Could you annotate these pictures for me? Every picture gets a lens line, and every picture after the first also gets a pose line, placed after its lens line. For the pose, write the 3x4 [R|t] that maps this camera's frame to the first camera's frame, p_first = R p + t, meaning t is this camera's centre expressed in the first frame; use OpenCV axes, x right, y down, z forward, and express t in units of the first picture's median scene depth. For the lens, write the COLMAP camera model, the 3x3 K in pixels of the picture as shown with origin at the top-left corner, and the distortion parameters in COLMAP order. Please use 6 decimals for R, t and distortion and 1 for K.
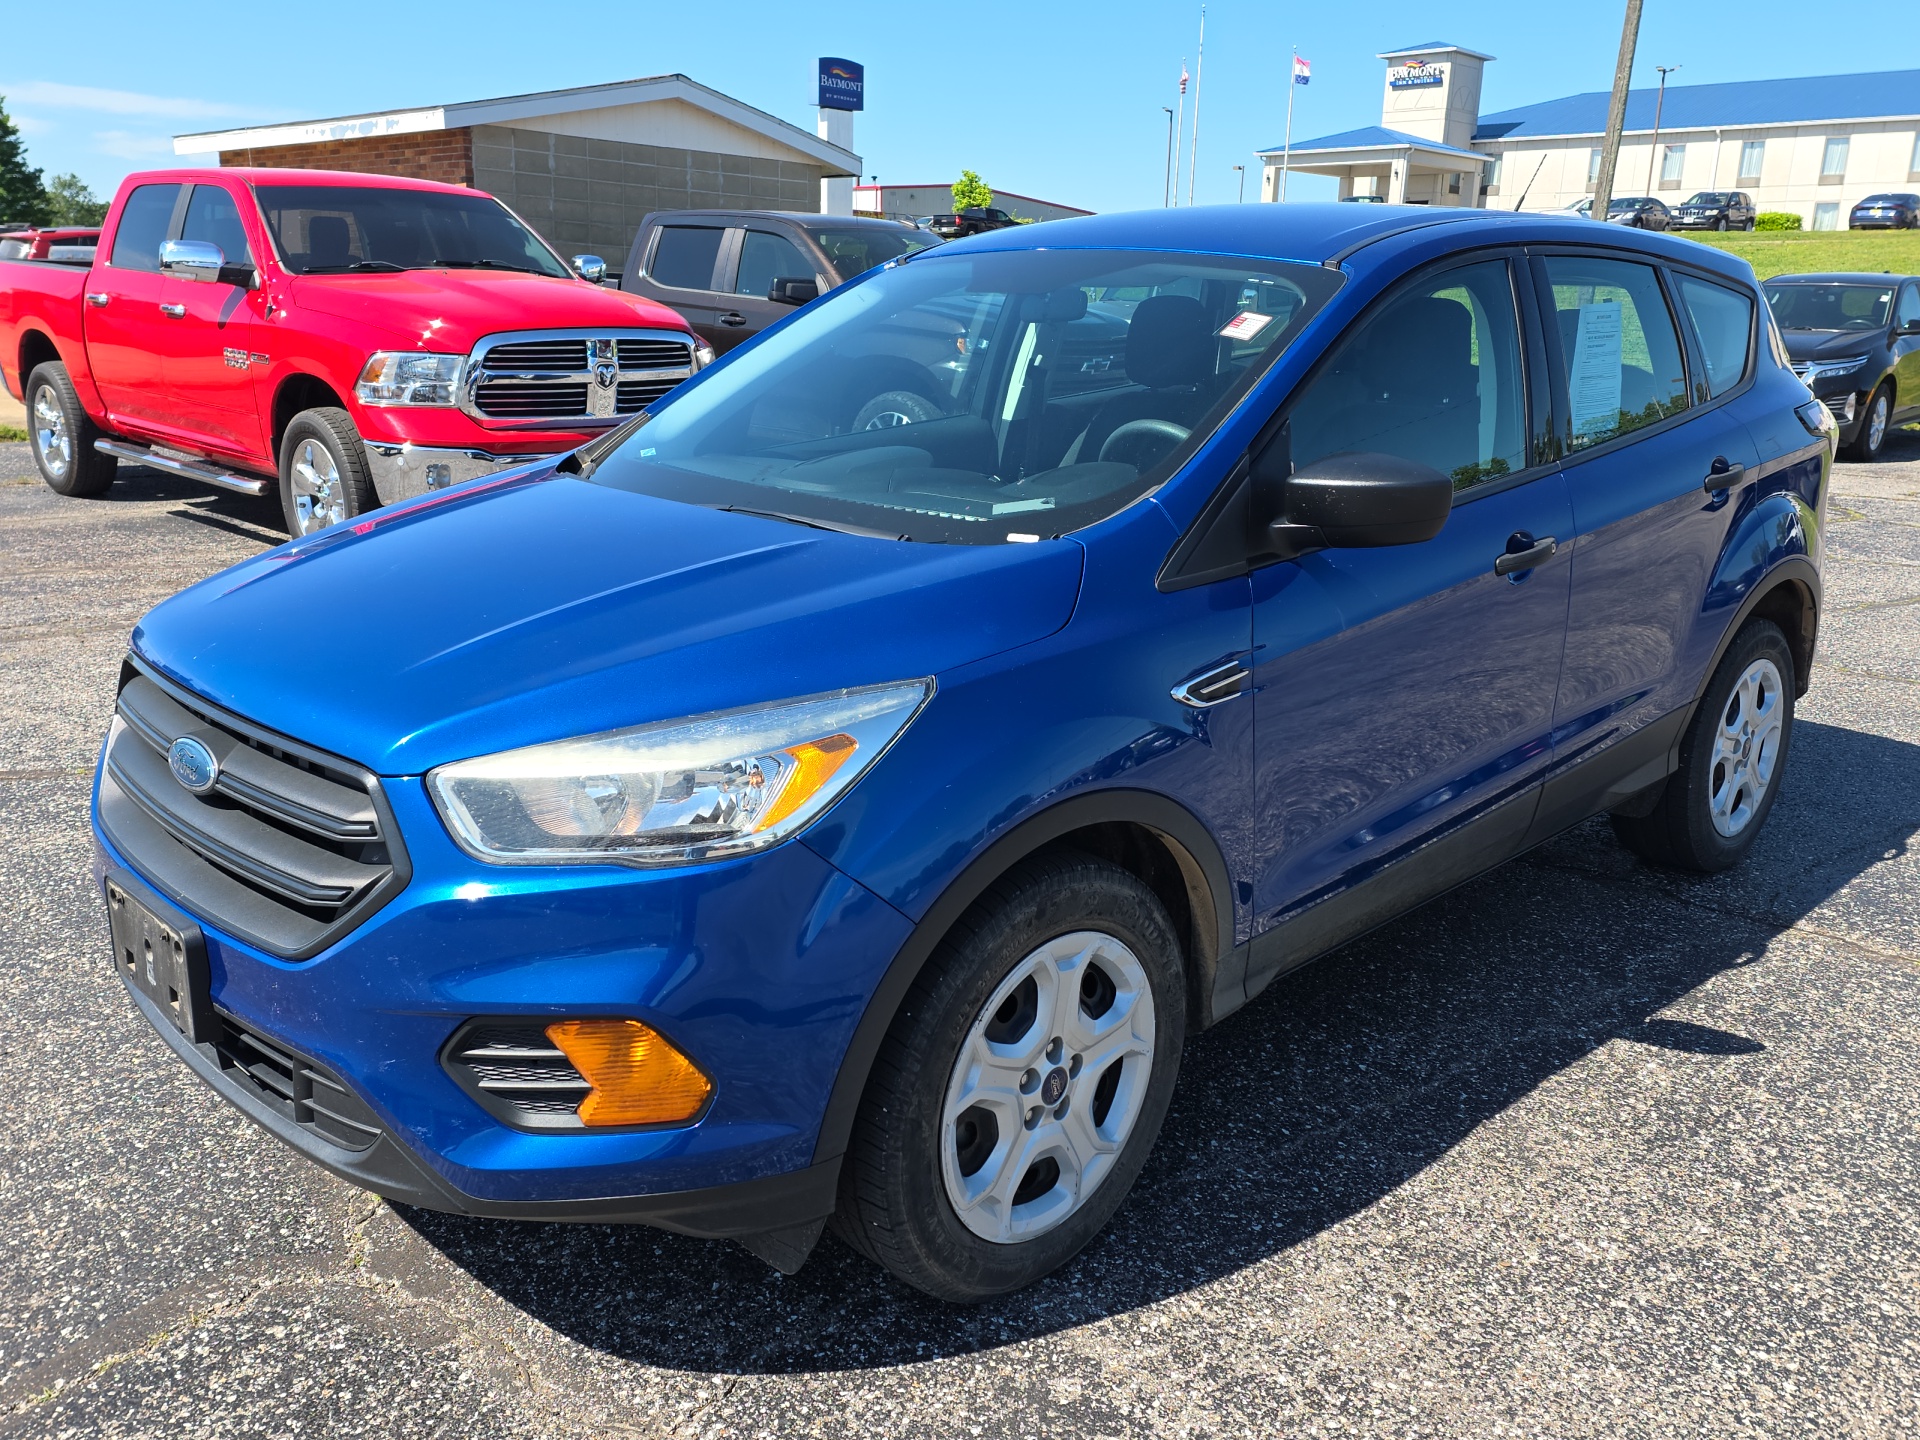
lens RADIAL K [[1589.8, 0, 961.8], [0, 1589.8, 707.5], [0, 0, 1]] dist [0.072384, -0.071043]
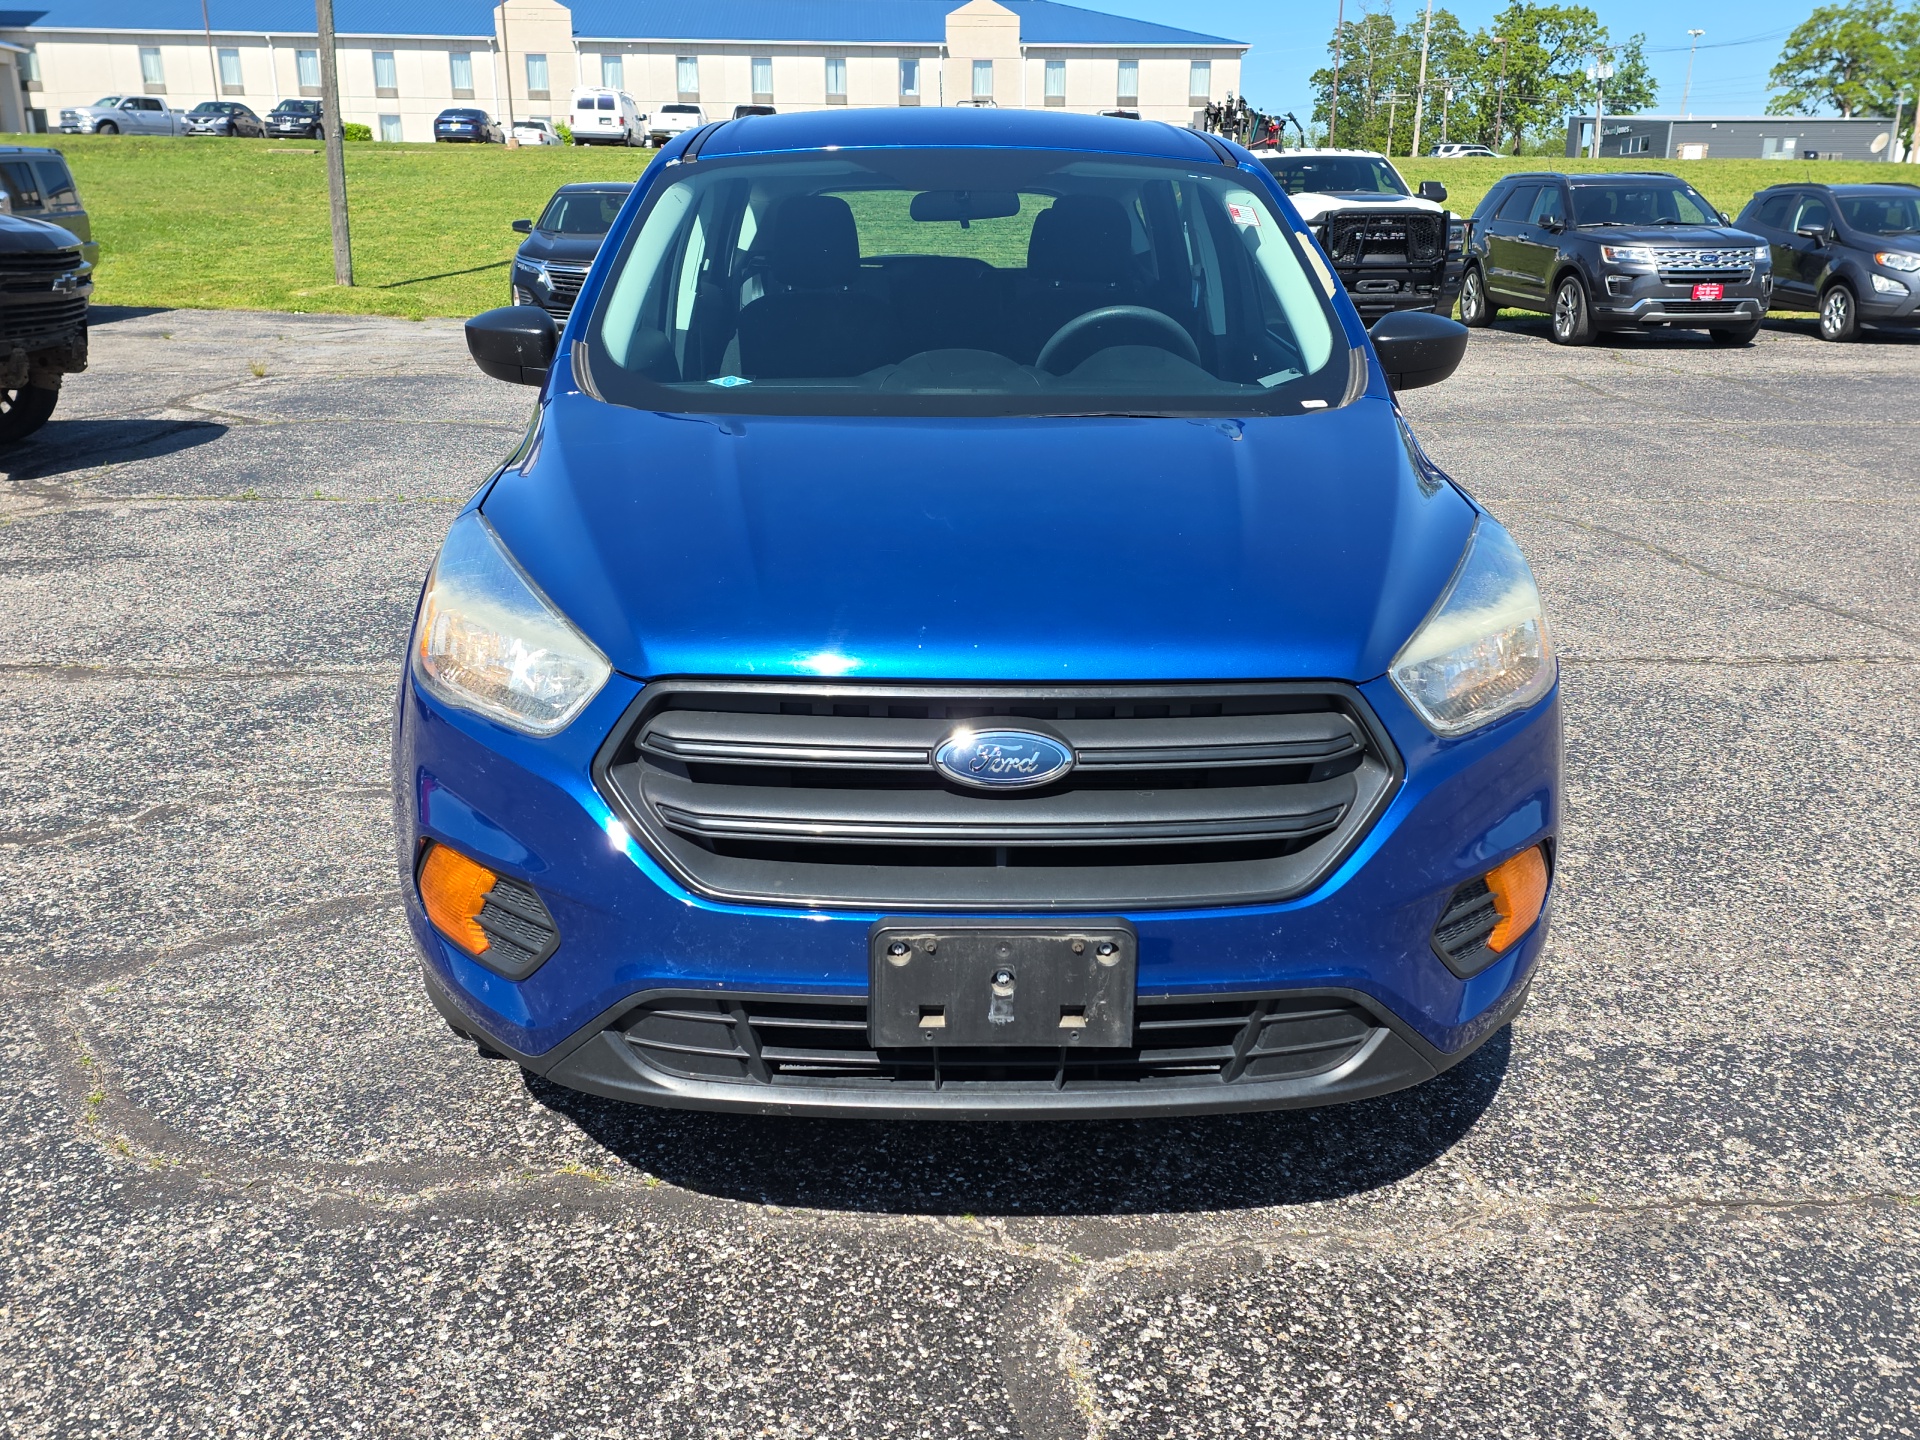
lens RADIAL K [[1589.8, 0, 961.8], [0, 1589.8, 707.5], [0, 0, 1]] dist [0.072384, -0.071043]
pose [[0.679106, -0.231577, 0.696554, -0.955663], [0.195379, 0.971726, 0.132576, -0.094231], [-0.707561, 0.046058, 0.705150, 0.375954]]
